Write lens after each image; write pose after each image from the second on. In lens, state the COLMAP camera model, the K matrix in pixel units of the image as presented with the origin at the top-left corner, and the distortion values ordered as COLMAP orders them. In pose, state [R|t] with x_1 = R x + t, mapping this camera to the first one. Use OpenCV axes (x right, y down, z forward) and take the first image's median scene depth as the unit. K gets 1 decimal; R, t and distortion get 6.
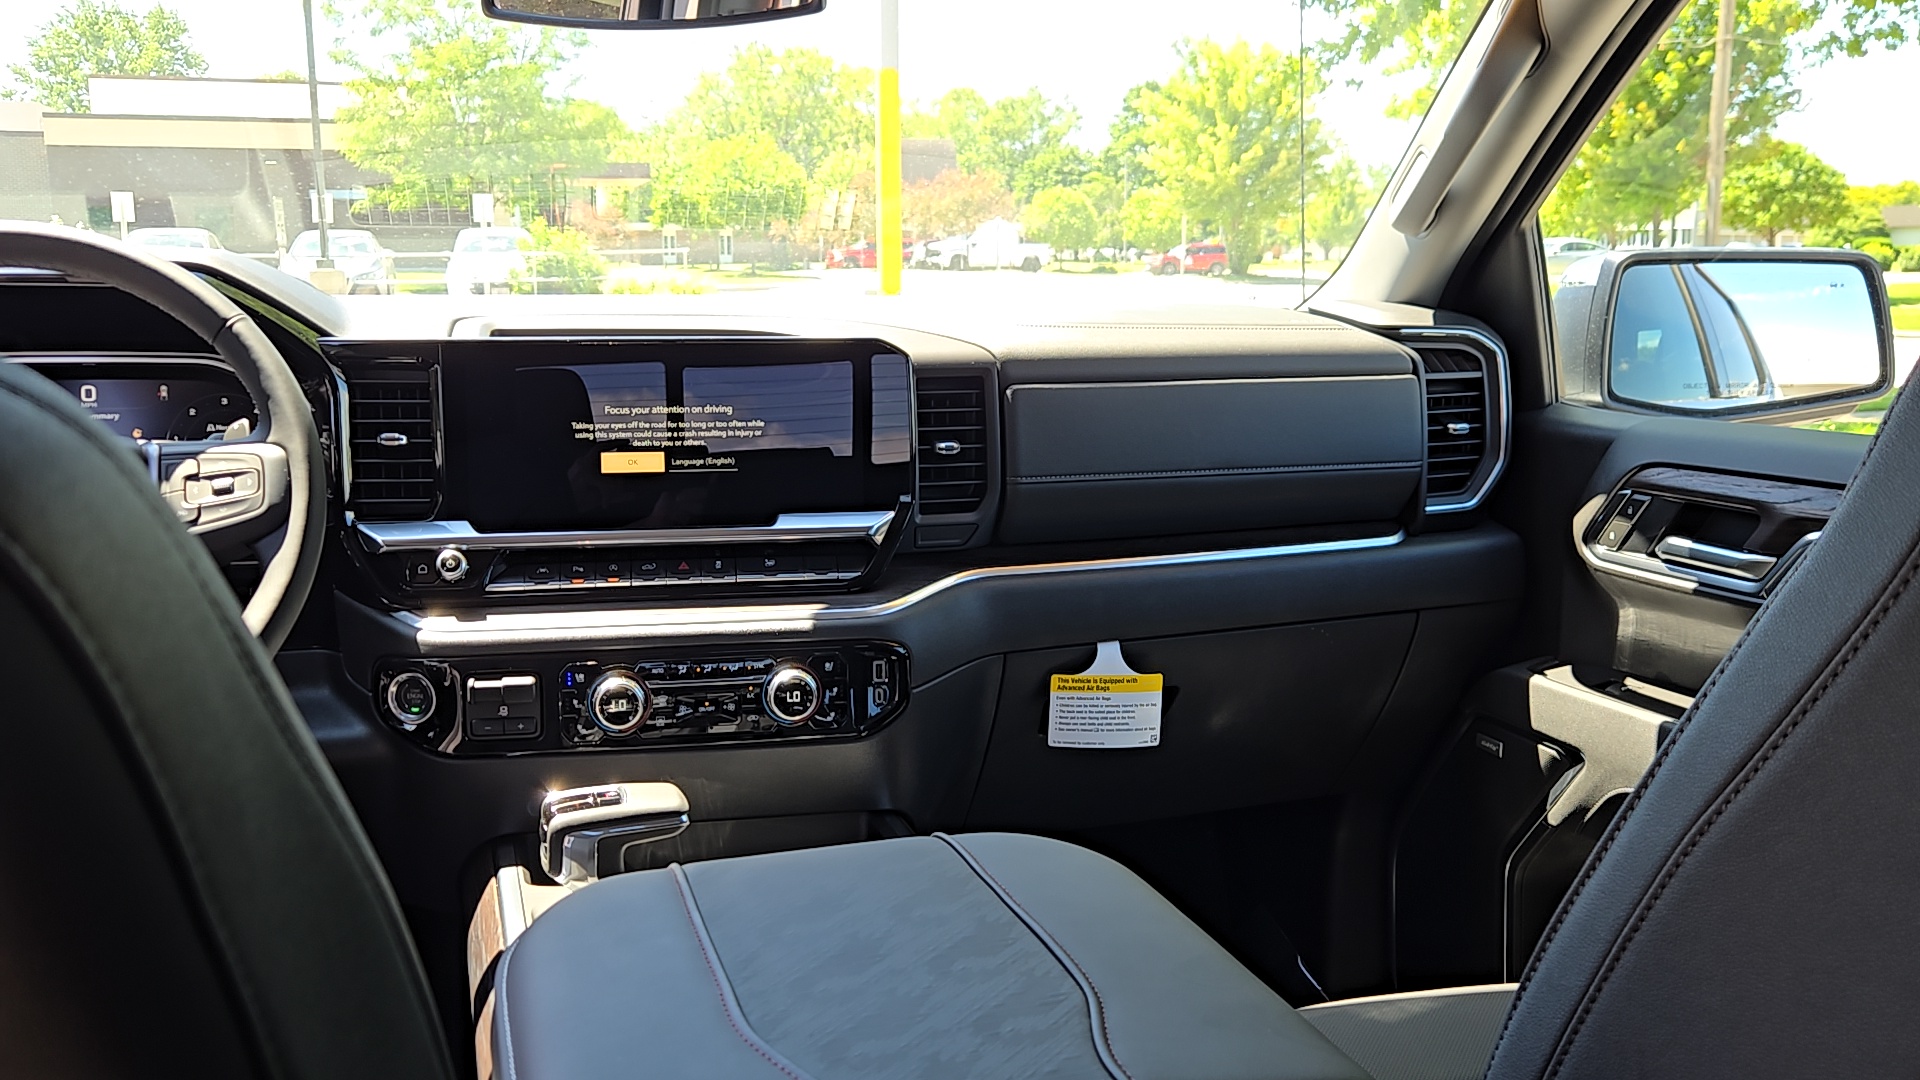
lens RADIAL K [[1599.2, 0, 932.0], [0, 1599.2, 554.0], [0, 0, 1]] dist [0.023748, -0.034521]
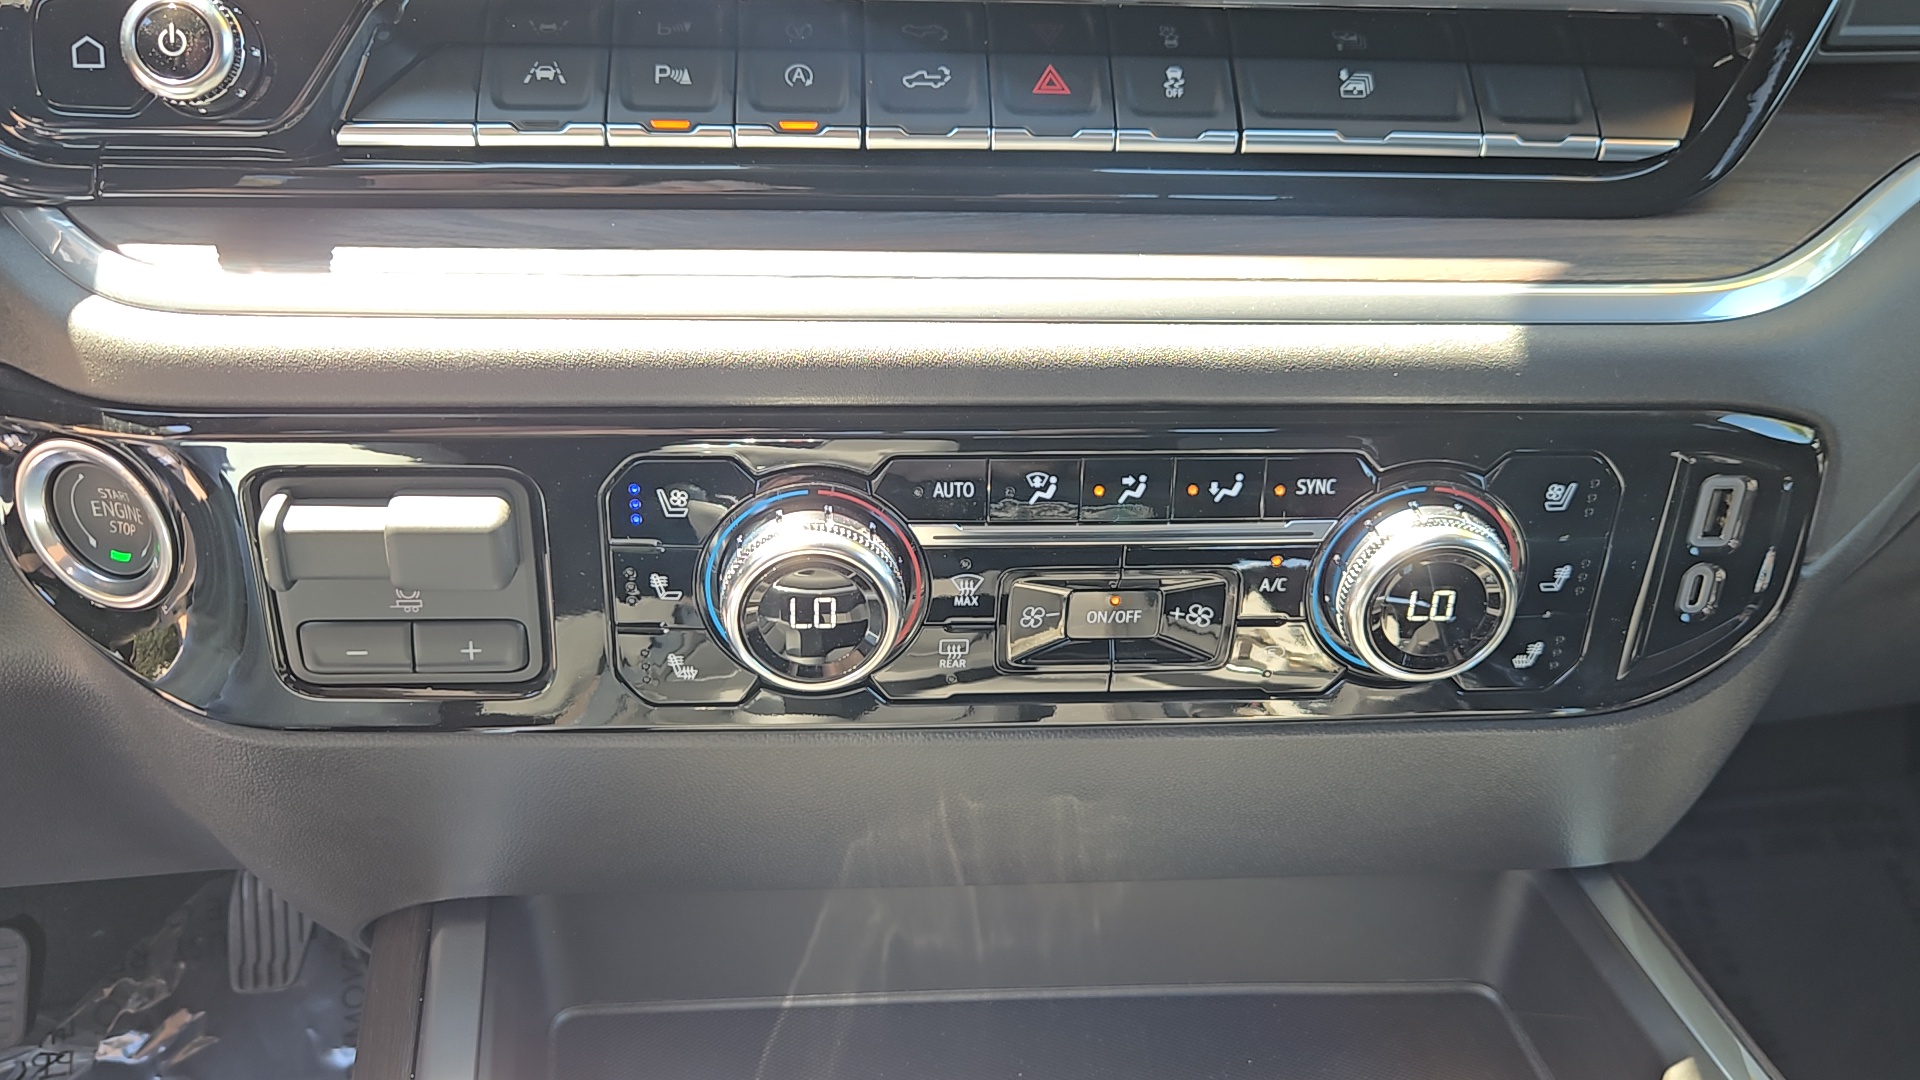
lens RADIAL K [[1599.2, 0, 920.4], [0, 1599.2, 502.3], [0, 0, 1]] dist [0.023748, -0.034521]
pose [[0.993185, 0.086562, -0.078046, -0.150850], [-0.054626, 0.937246, 0.344364, -0.018388], [0.102957, -0.337754, 0.935586, 0.720160]]
